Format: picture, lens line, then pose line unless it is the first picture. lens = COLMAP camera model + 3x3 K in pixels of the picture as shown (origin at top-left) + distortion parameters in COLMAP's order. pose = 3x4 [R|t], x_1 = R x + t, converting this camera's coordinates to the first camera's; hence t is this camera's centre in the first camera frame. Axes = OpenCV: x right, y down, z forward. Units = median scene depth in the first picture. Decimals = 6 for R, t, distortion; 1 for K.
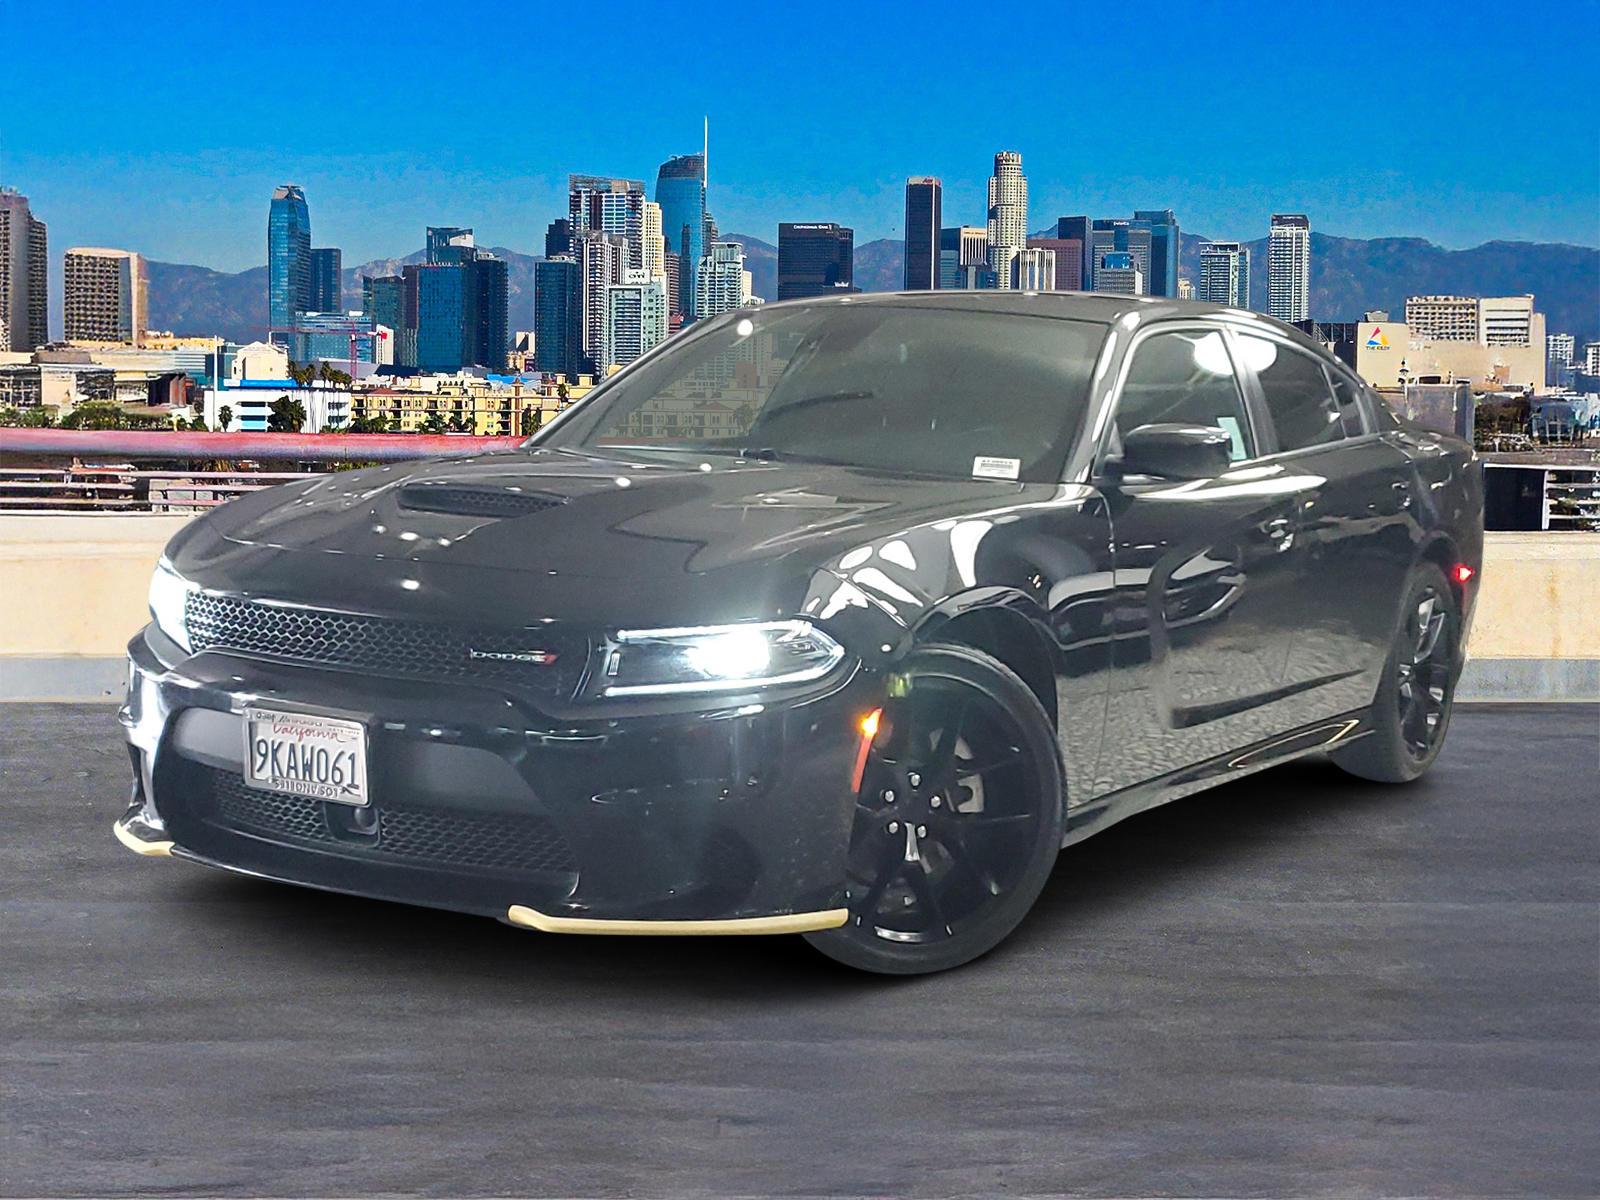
lens RADIAL K [[1212.5, 0, 803.7], [0, 1212.5, 598.7], [0, 0, 1]] dist [-0.013692, -0.002096]
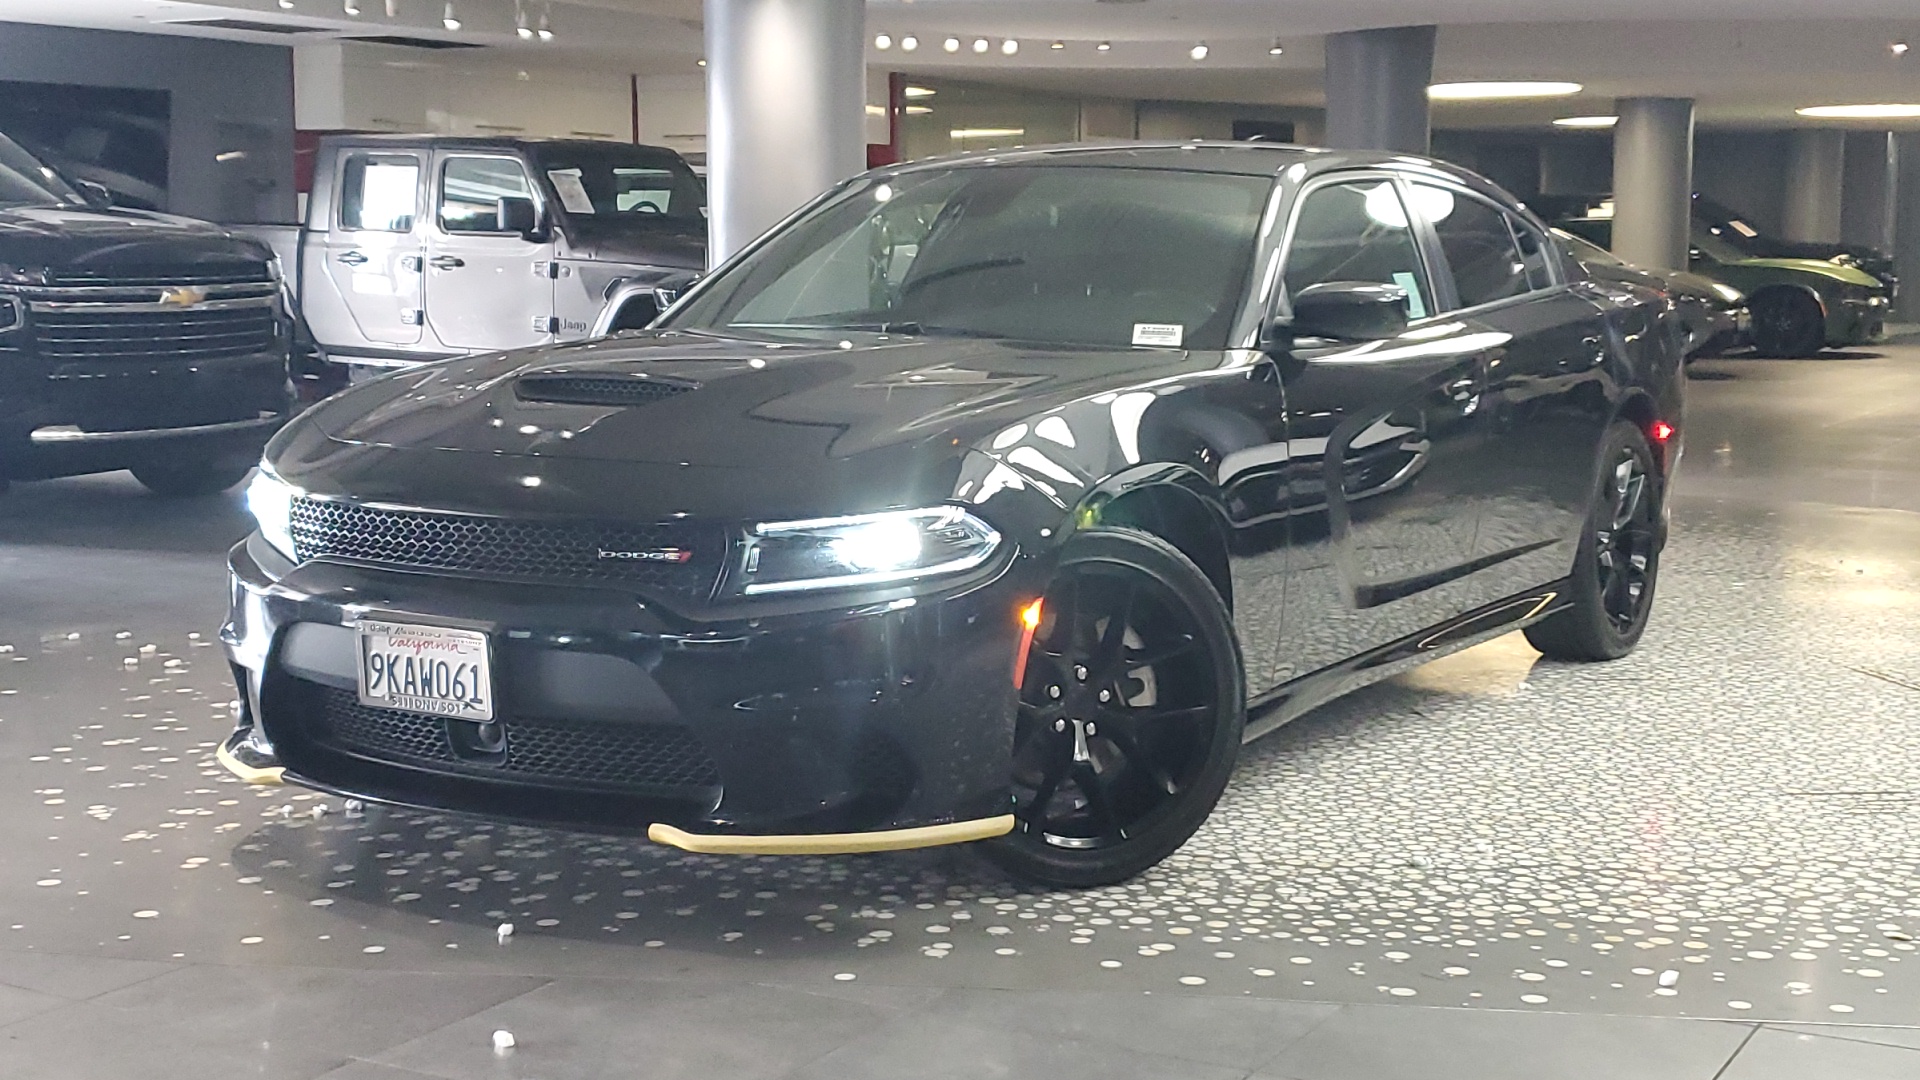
lens RADIAL K [[1514.4, 0, 953.9], [0, 1514.4, 527.7], [0, 0, 1]] dist [0.047014, -0.071218]
pose [[0.999433, -0.033600, 0.002098, -0.004929], [0.033515, 0.998922, 0.032132, -0.002757], [-0.003176, -0.032043, 0.999481, -0.166887]]
